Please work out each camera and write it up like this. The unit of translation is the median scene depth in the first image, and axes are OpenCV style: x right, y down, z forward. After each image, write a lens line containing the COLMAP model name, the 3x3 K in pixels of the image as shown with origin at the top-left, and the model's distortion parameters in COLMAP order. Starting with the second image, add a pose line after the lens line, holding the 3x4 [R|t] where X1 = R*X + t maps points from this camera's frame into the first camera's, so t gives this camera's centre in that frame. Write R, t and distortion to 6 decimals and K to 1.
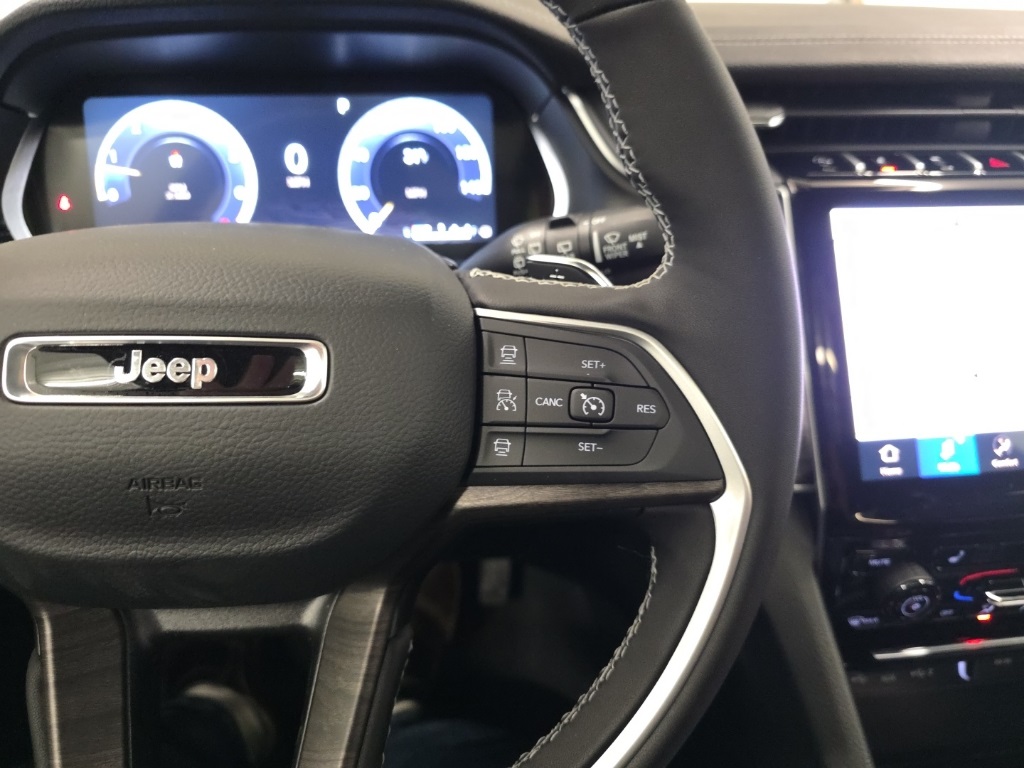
lens RADIAL K [[684.0, 0, 518.0], [0, 684.0, 368.7], [0, 0, 1]] dist [0.041259, -0.037361]
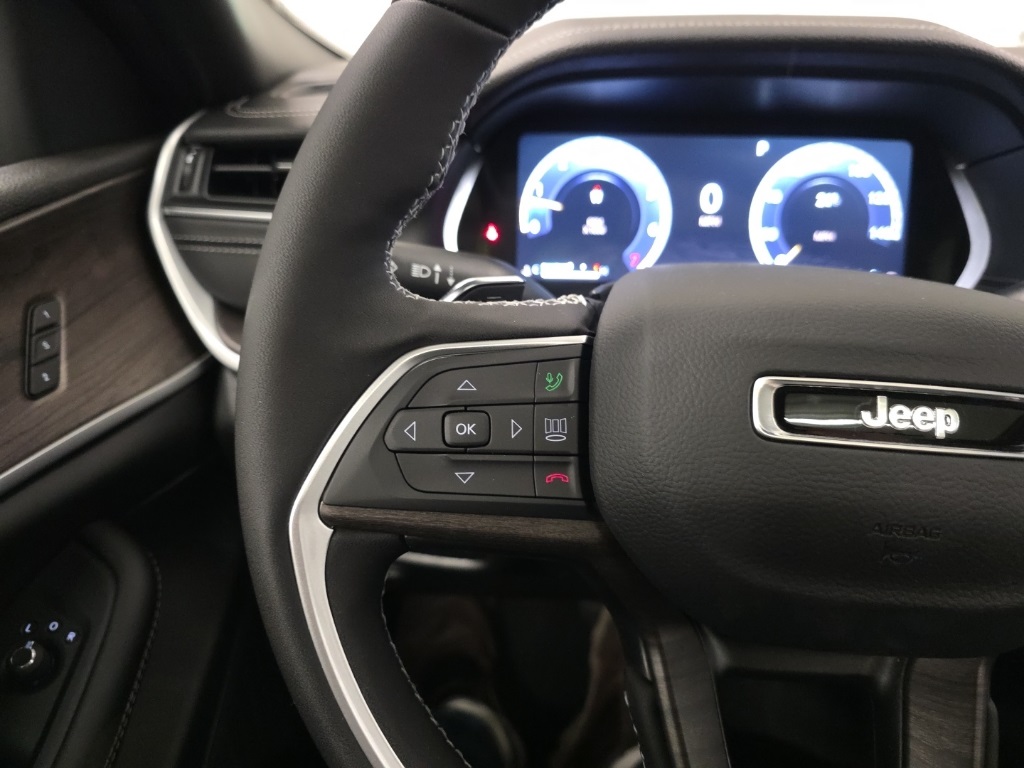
lens RADIAL K [[680.5, 0, 518.2], [0, 680.5, 380.4], [0, 0, 1]] dist [0.047707, -0.040576]
pose [[0.994009, 0.067879, -0.085664, -0.504453], [-0.069922, 0.997330, -0.021075, 0.004416], [0.084005, 0.026939, 0.996101, -0.024715]]
